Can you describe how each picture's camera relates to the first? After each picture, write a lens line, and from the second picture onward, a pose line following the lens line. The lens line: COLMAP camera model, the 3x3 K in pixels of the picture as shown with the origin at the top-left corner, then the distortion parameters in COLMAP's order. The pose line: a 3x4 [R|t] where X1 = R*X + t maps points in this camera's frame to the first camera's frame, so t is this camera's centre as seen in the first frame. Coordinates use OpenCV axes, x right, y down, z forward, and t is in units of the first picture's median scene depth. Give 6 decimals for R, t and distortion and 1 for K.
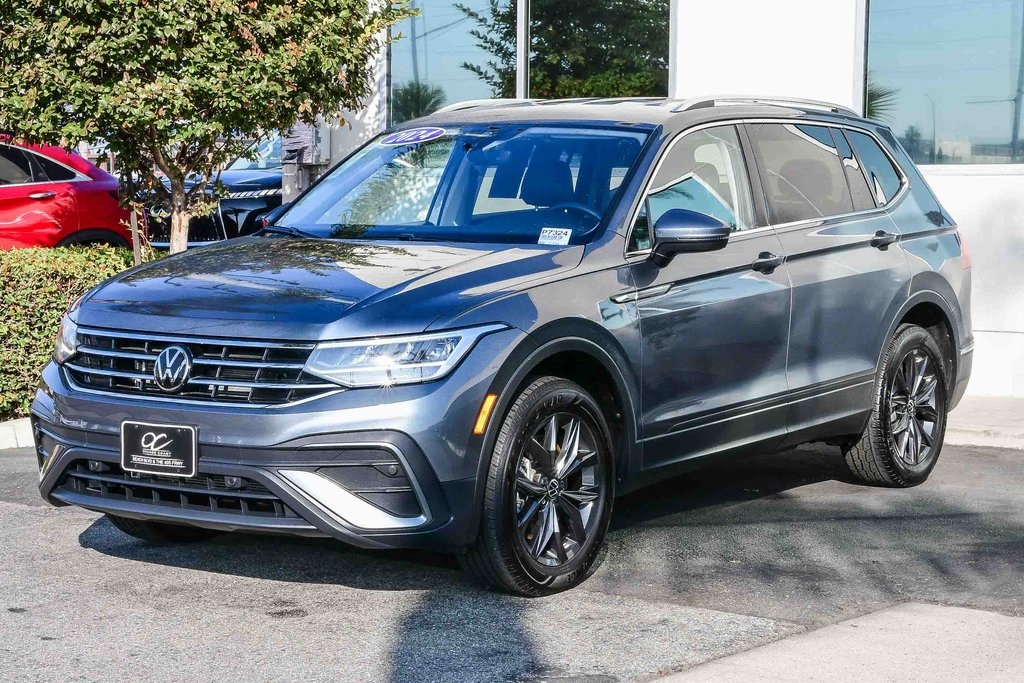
lens RADIAL K [[2268.7, 0, 508.3], [0, 2268.7, 341.6], [0, 0, 1]] dist [0.158613, 0.000000]
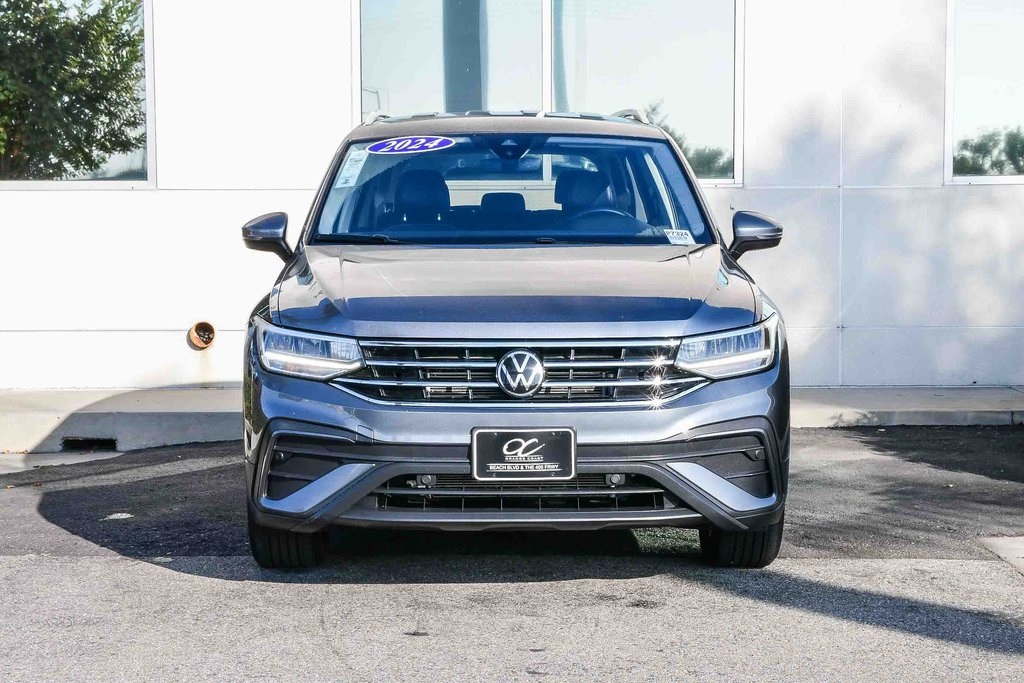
lens RADIAL K [[2268.7, 0, 515.2], [0, 2268.7, 339.6], [0, 0, 1]] dist [0.158613, 0.000000]
pose [[0.817992, -0.046289, 0.573364, -0.563923], [0.056061, 0.998427, 0.000625, -0.003026], [-0.572492, 0.031632, 0.819300, 0.147467]]
